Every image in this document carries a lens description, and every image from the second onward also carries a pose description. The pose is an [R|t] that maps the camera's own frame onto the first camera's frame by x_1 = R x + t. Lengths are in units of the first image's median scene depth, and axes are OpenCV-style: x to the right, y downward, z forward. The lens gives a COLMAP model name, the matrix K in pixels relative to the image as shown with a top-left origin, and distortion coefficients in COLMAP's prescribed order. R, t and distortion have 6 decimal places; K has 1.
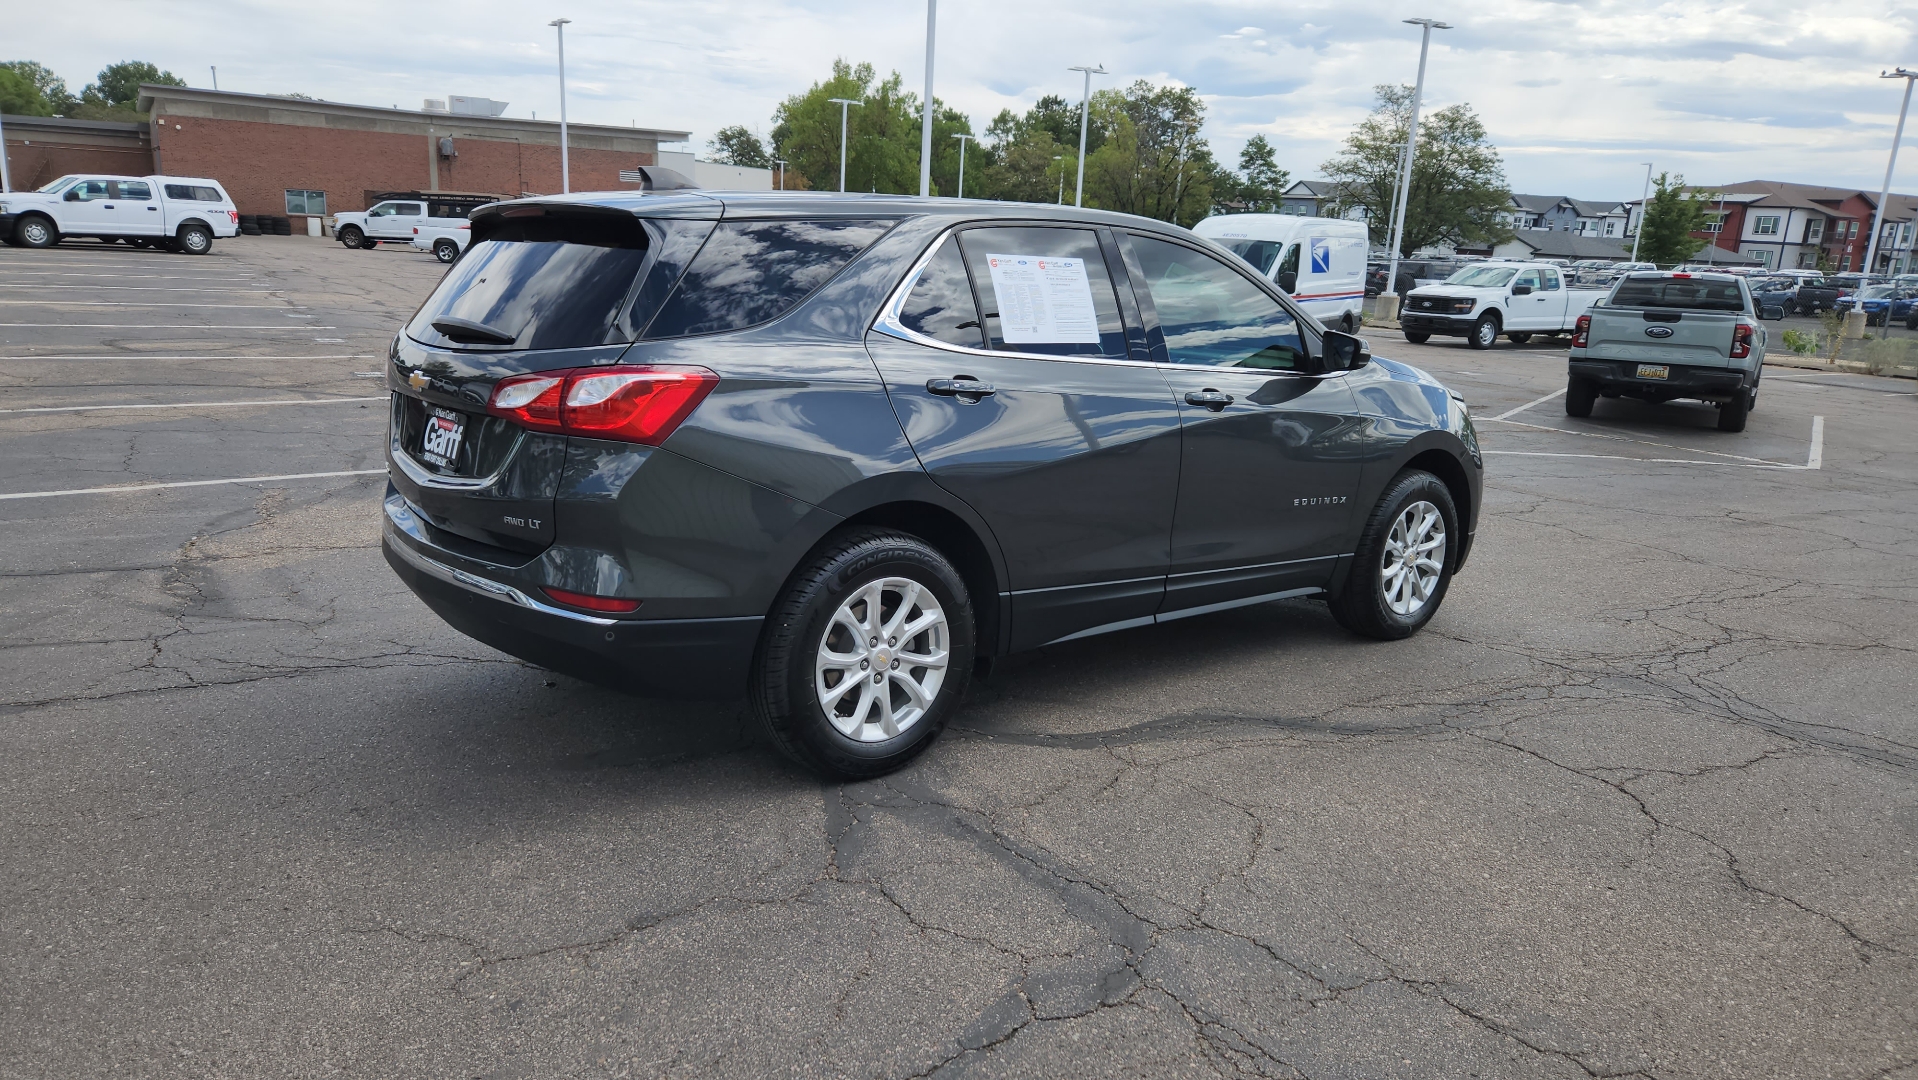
lens RADIAL K [[1281.6, 0, 929.7], [0, 1281.6, 559.4], [0, 0, 1]] dist [0.065553, -0.051224]
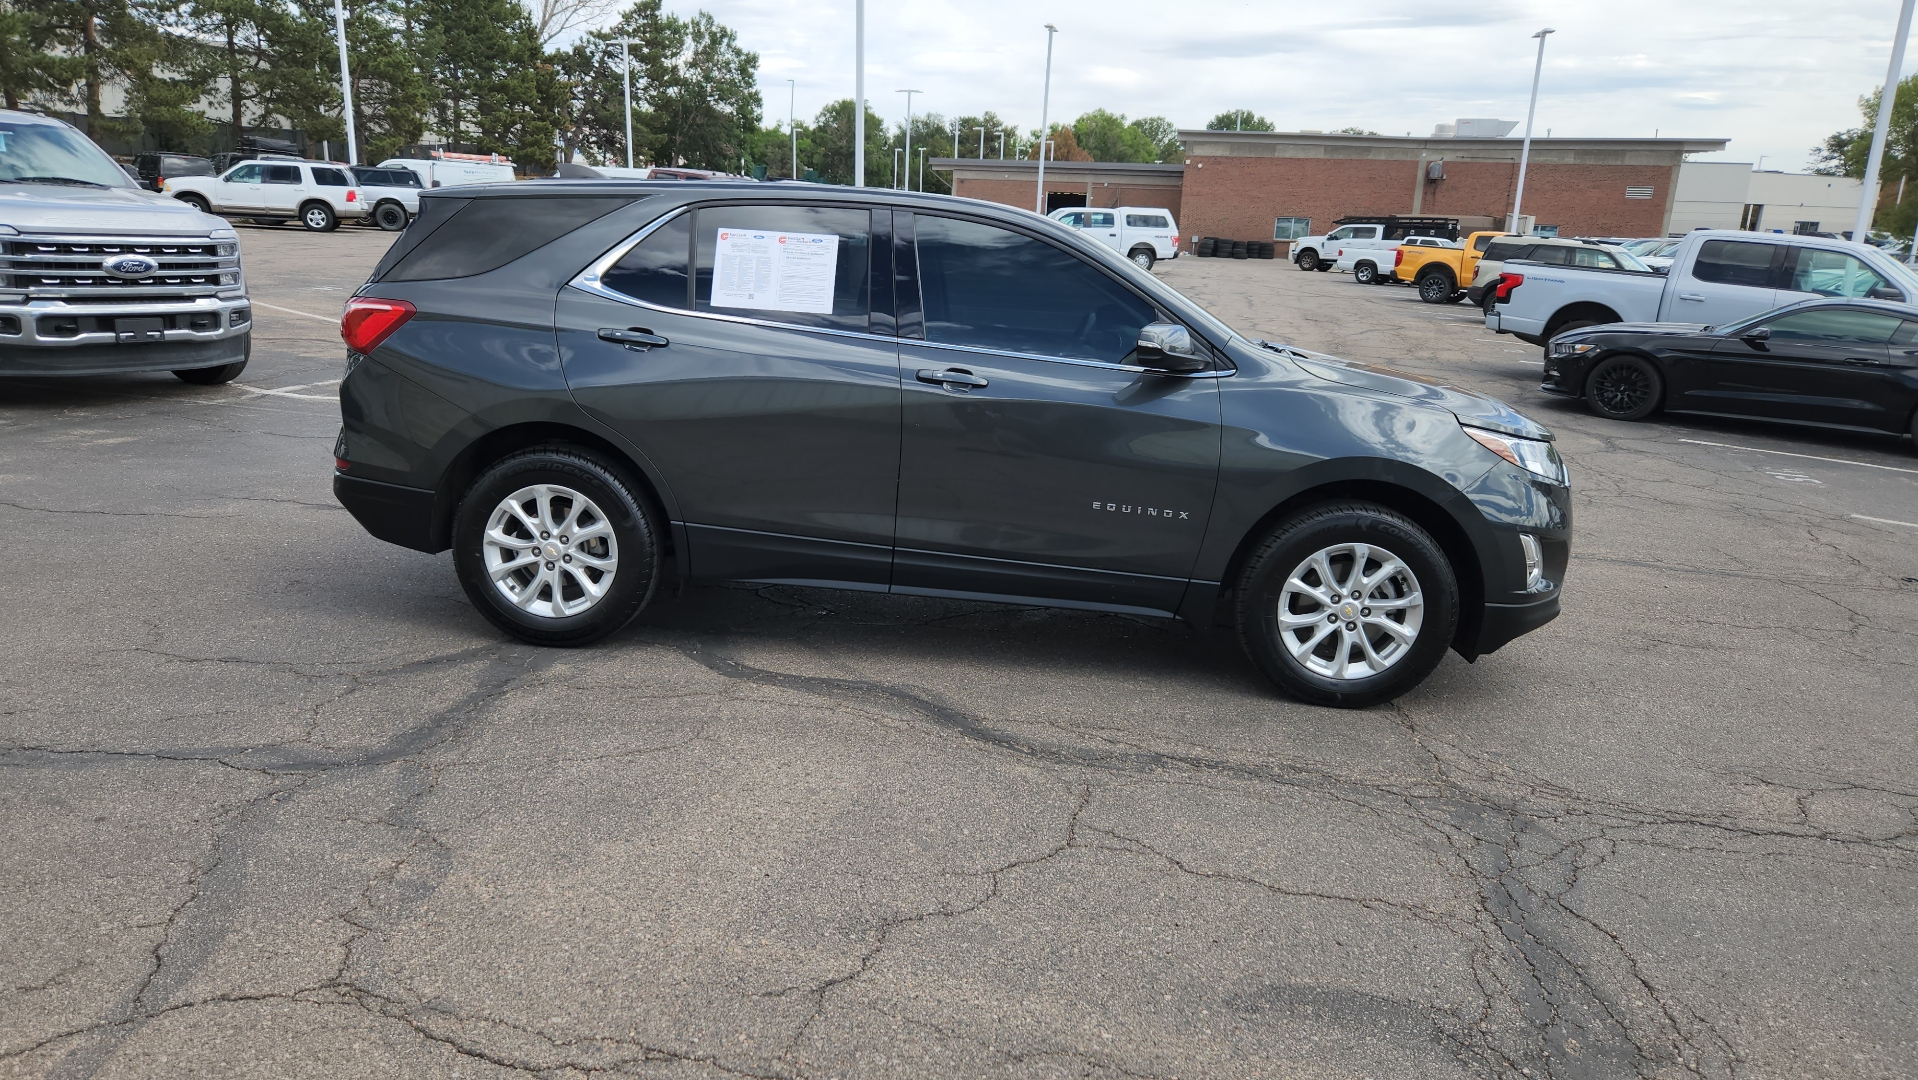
lens RADIAL K [[1284.3, 0, 923.5], [0, 1284.3, 557.8], [0, 0, 1]] dist [0.066972, -0.052921]
pose [[0.729948, 0.161923, -0.664046, 0.108399], [-0.175628, 0.983347, 0.046724, -0.003822], [0.660553, 0.082519, 0.746231, 0.031443]]
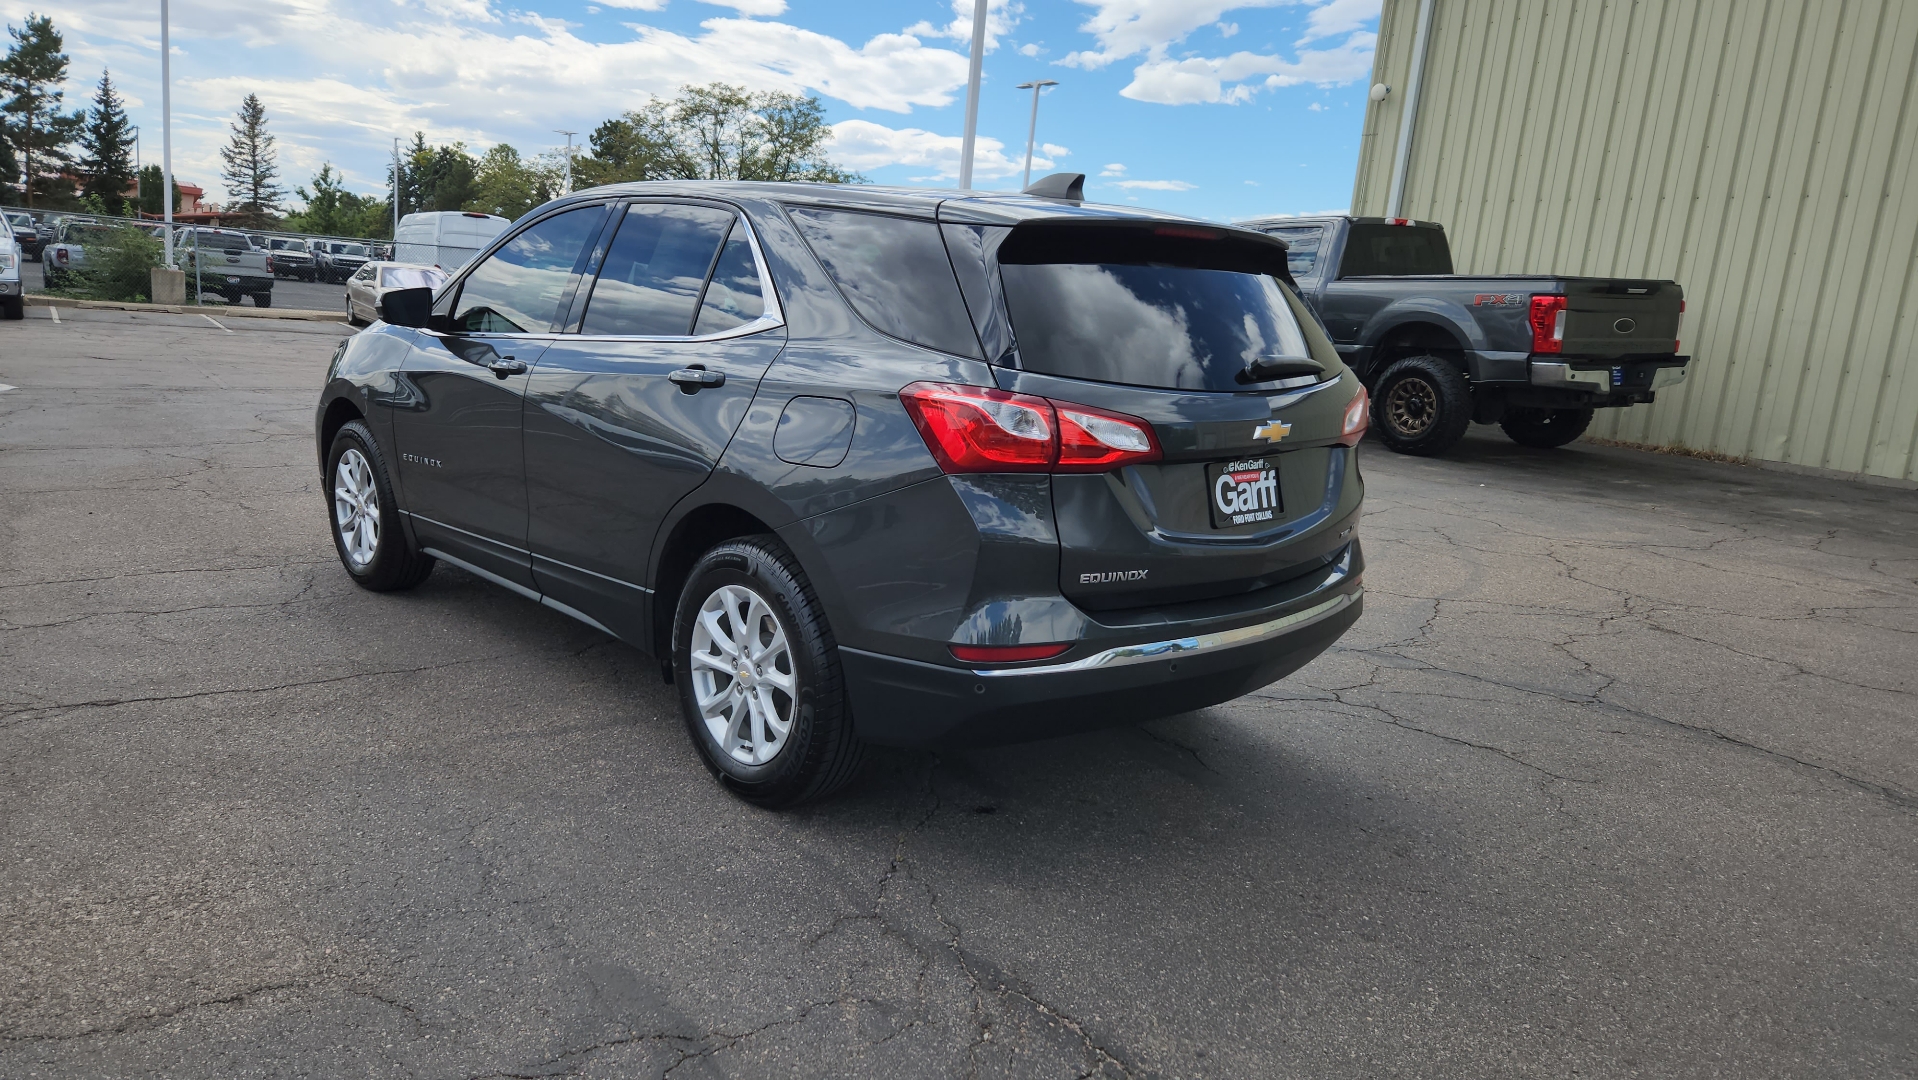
lens RADIAL K [[1281.6, 0, 921.3], [0, 1281.6, 550.5], [0, 0, 1]] dist [0.065553, -0.051224]
pose [[-0.057984, -0.245179, 0.967742, -0.126484], [0.160082, 0.954546, 0.251427, -0.032283], [-0.985399, 0.169497, -0.016100, 0.127327]]
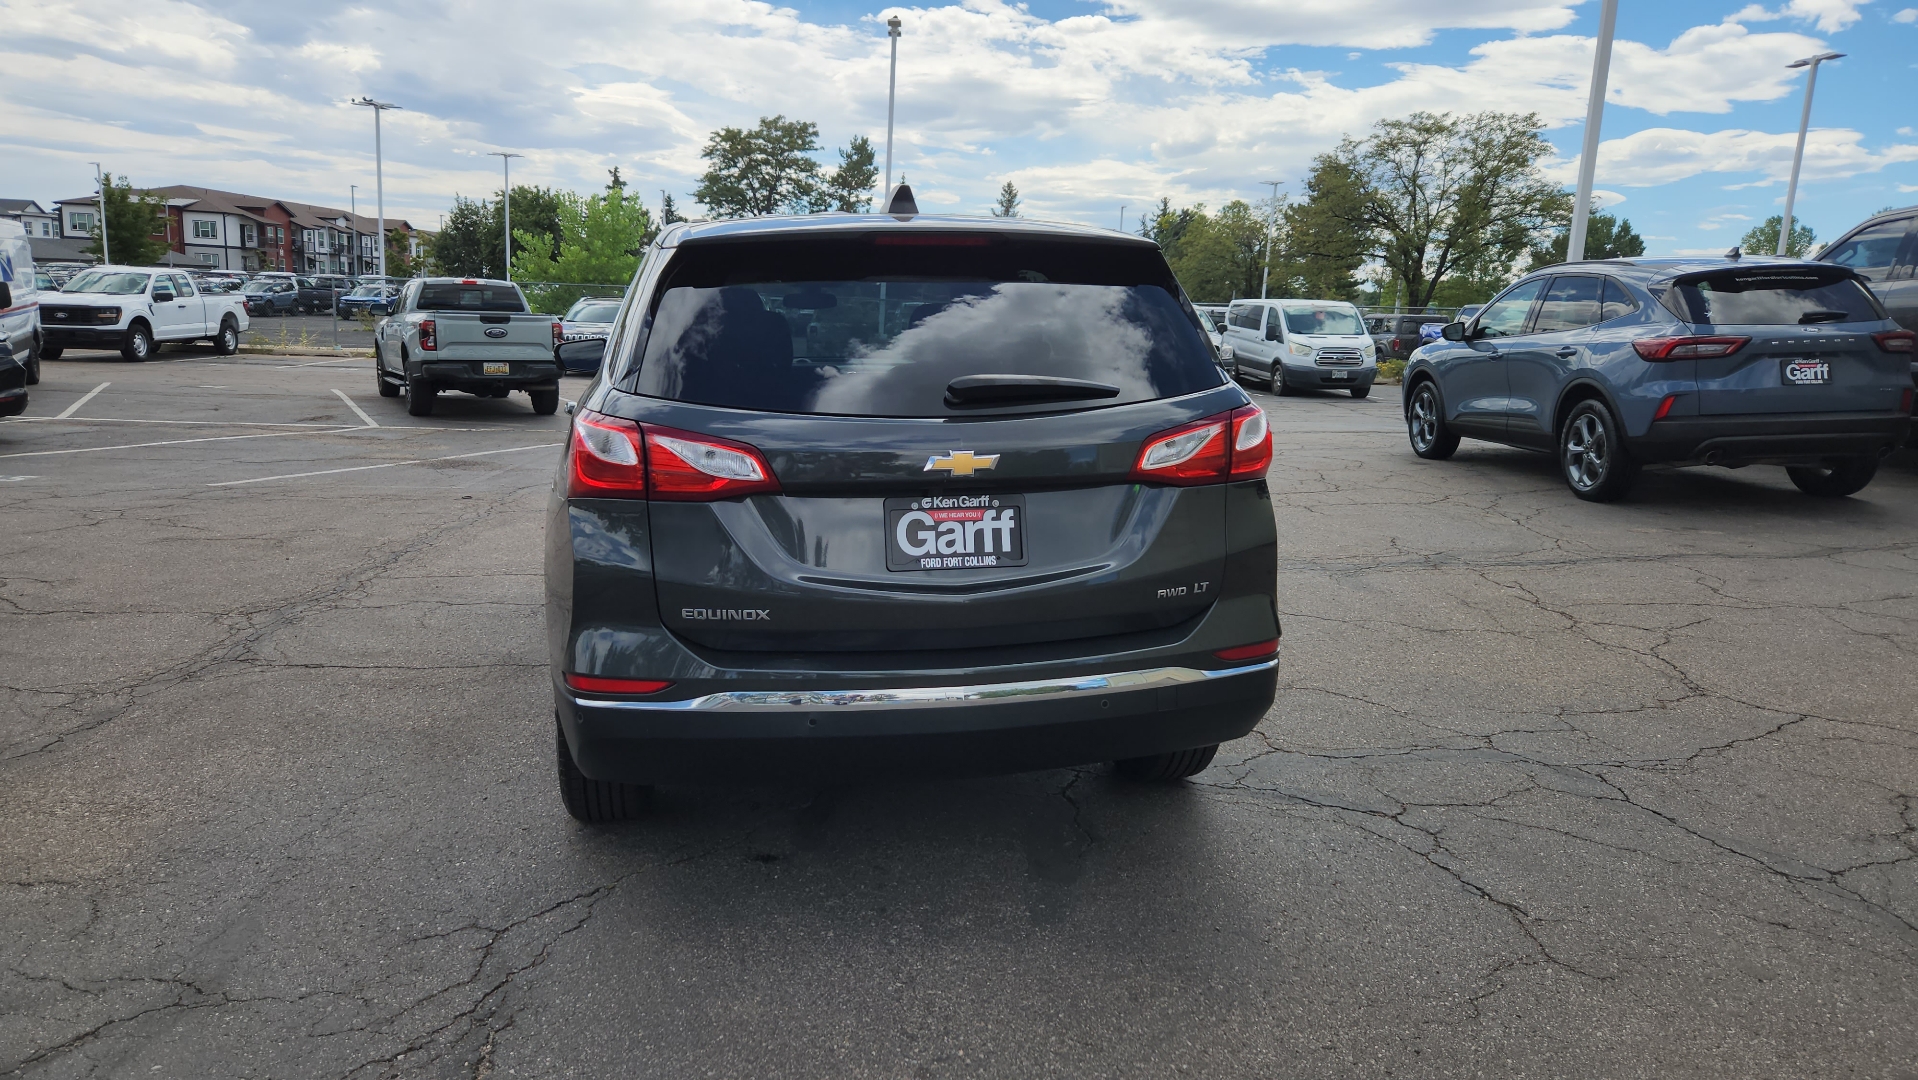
lens RADIAL K [[1281.6, 0, 925.0], [0, 1281.6, 546.4], [0, 0, 1]] dist [0.065553, -0.051224]
pose [[0.467474, -0.197799, 0.861594, -0.107437], [0.206734, 0.972081, 0.110996, -0.017934], [-0.859493, 0.126233, 0.495314, 0.065217]]
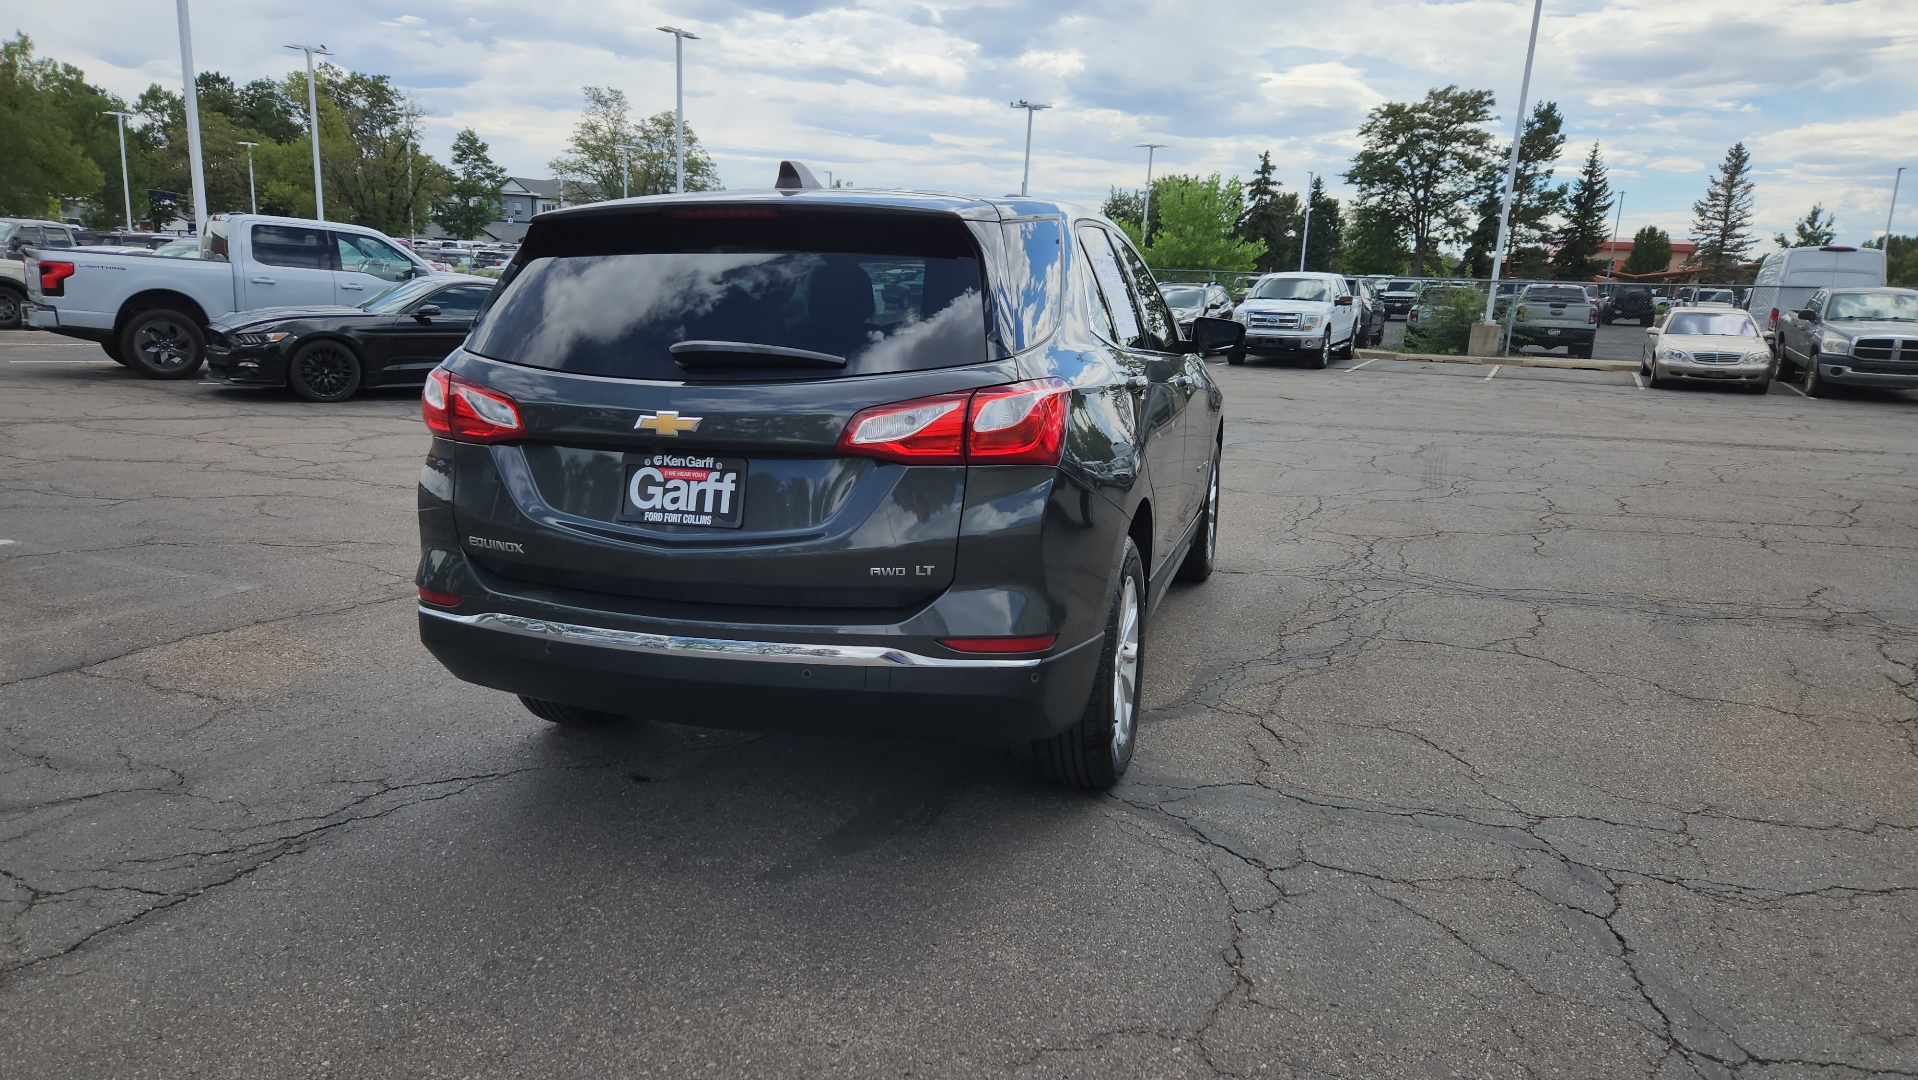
lens RADIAL K [[1281.6, 0, 927.2], [0, 1281.6, 543.5], [0, 0, 1]] dist [0.065553, -0.051224]
pose [[0.830828, -0.137167, 0.539360, -0.070702], [0.142051, 0.989316, 0.032782, -0.006714], [-0.538095, 0.049380, 0.841437, 0.024130]]
